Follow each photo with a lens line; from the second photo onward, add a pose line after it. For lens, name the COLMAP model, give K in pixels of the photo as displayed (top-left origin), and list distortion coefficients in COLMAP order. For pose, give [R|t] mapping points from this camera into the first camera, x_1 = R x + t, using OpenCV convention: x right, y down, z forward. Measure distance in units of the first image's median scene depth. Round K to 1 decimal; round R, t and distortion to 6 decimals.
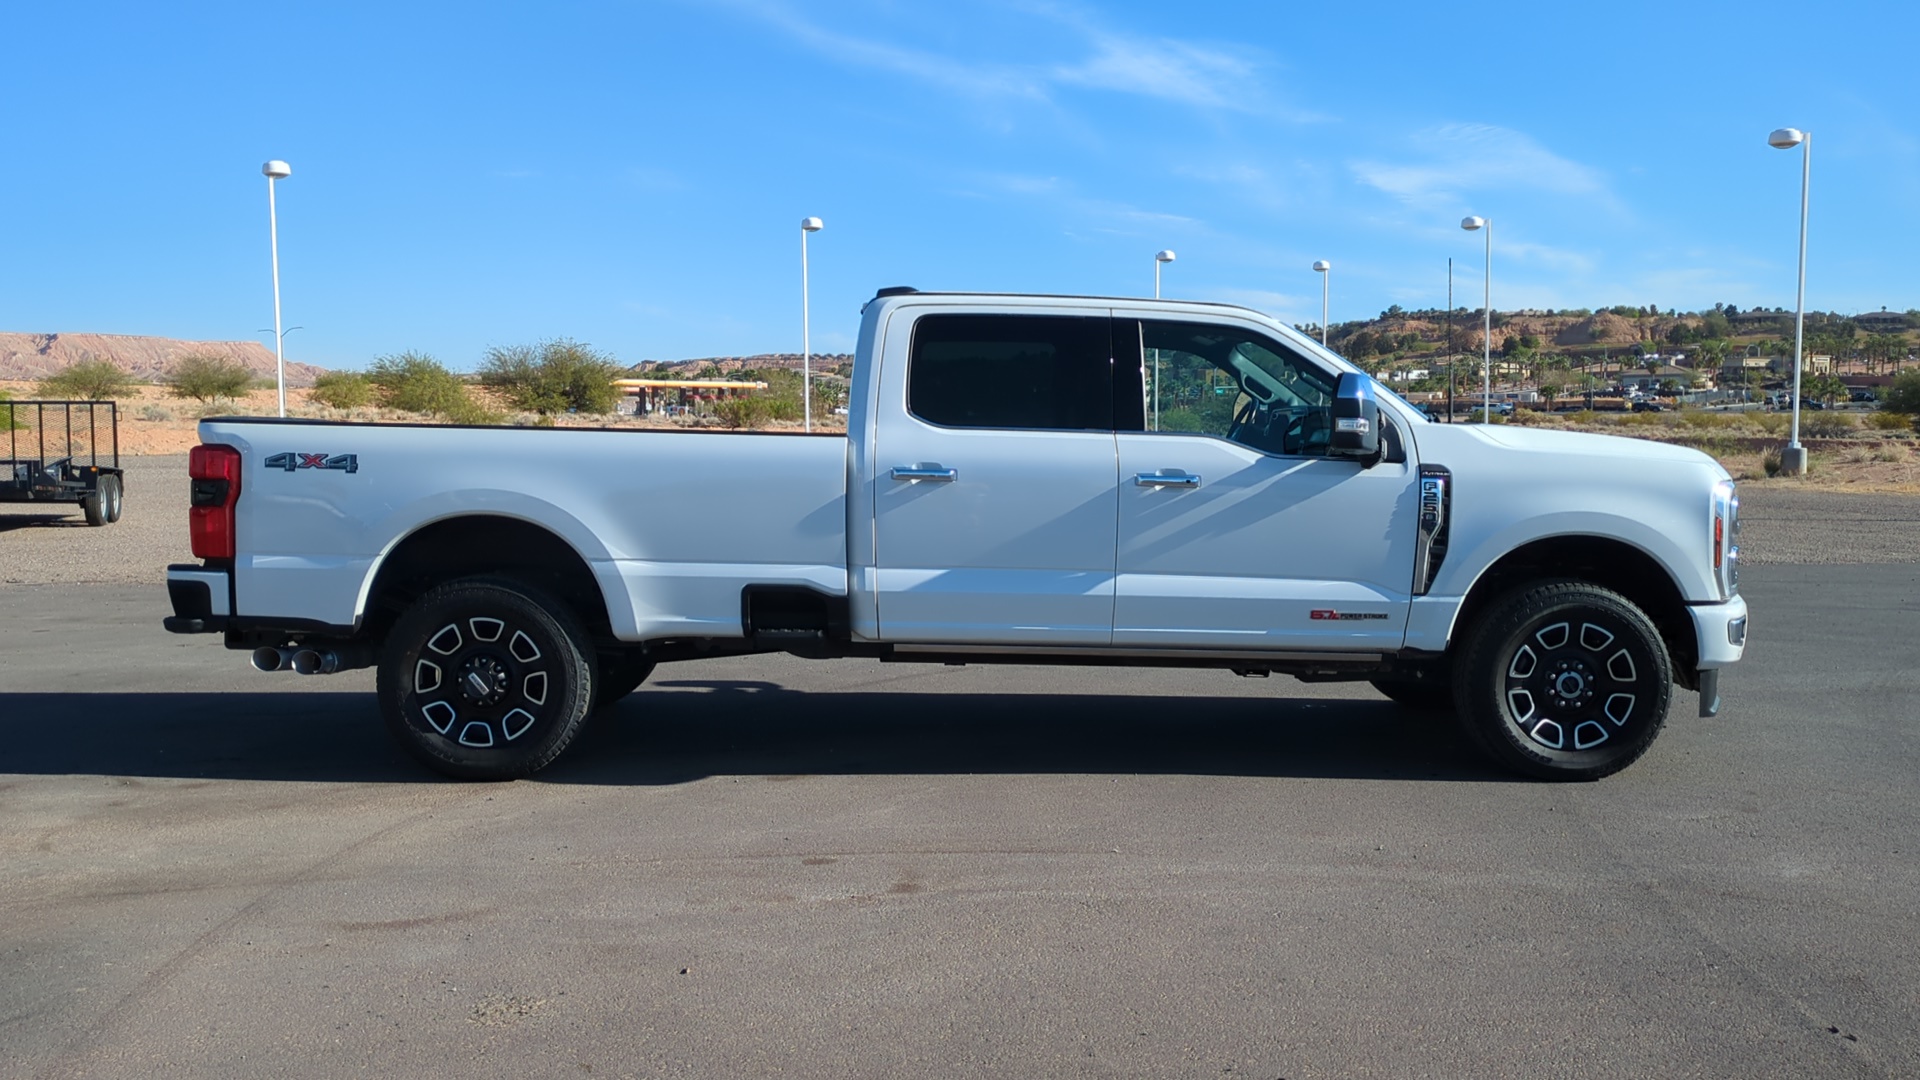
lens RADIAL K [[1670.8, 0, 957.5], [0, 1670.8, 539.1], [0, 0, 1]] dist [0.063642, -0.056591]
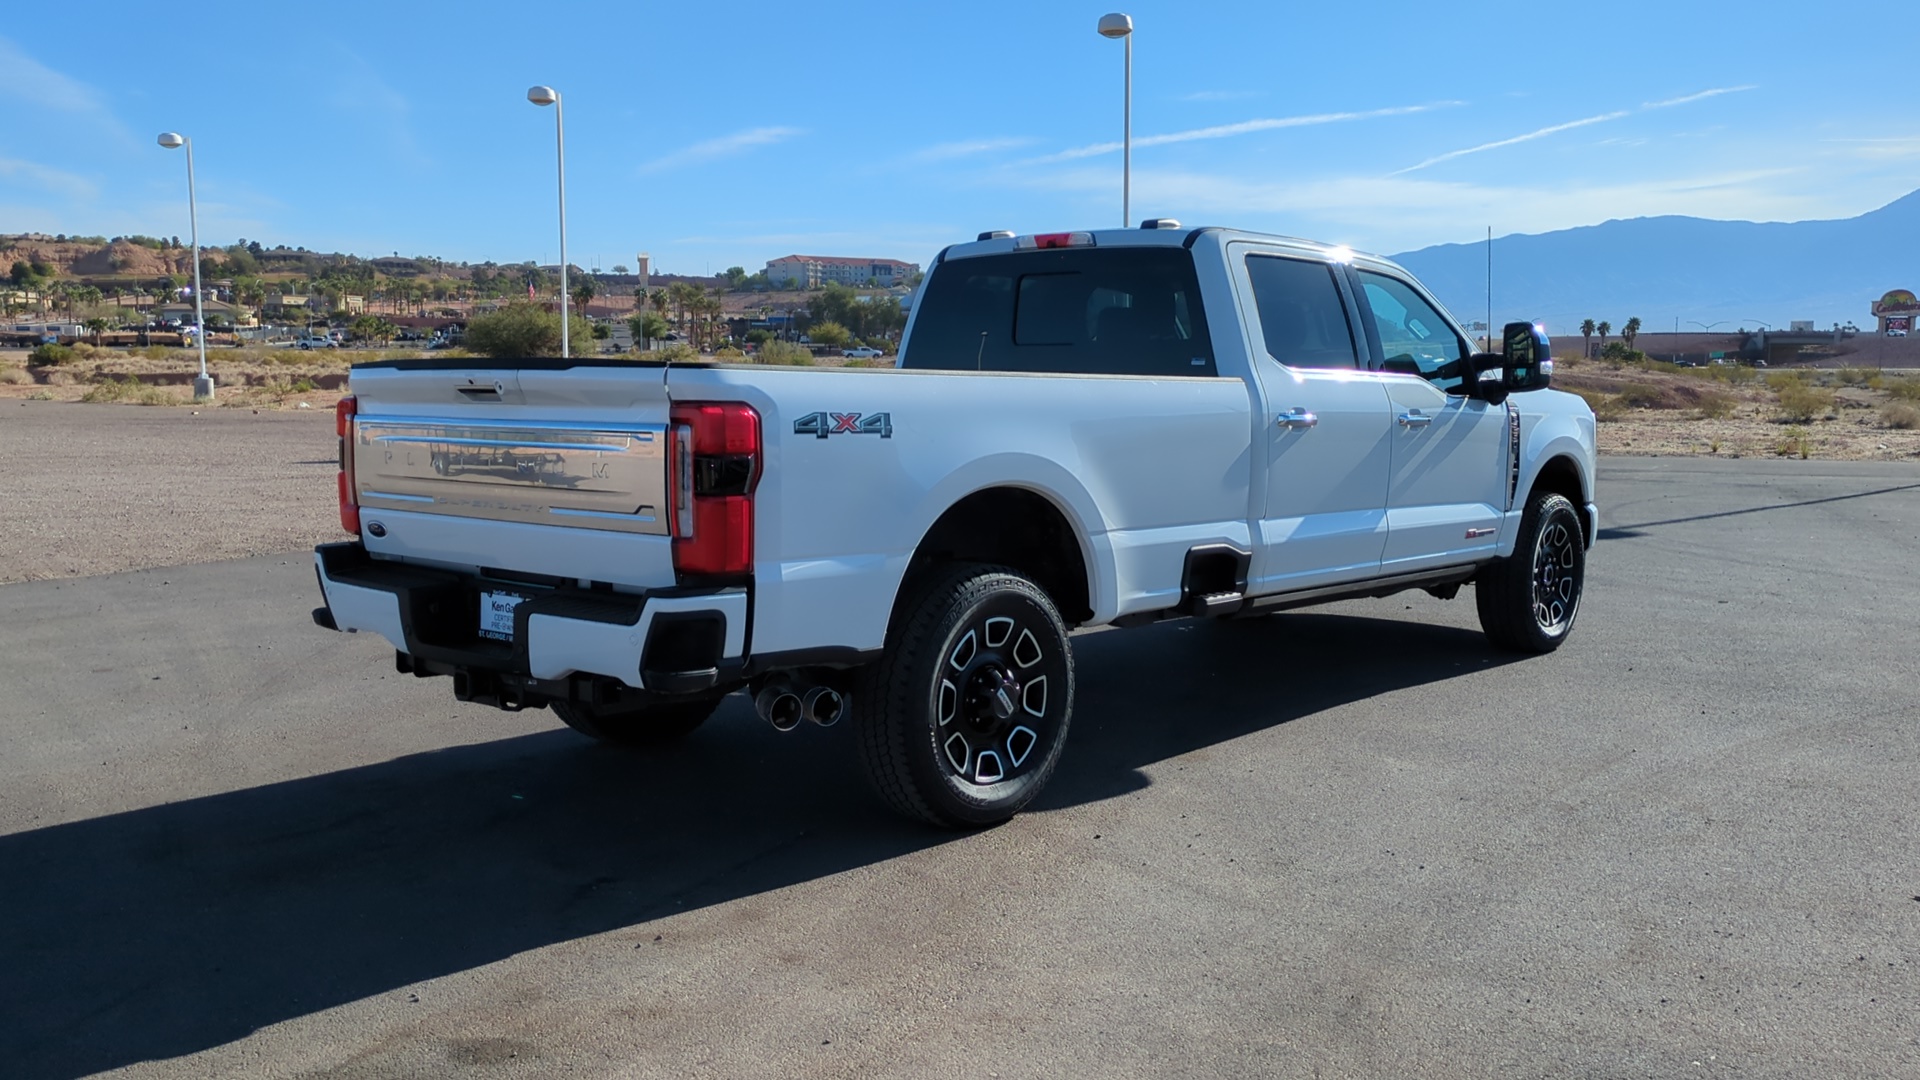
lens RADIAL K [[1670.8, 0, 976.2], [0, 1670.8, 544.3], [0, 0, 1]] dist [0.063642, -0.056591]
pose [[0.671634, -0.079701, 0.736584, -0.115216], [0.049889, 0.996806, 0.062368, -0.004878], [-0.739202, -0.005141, 0.673465, 0.064505]]
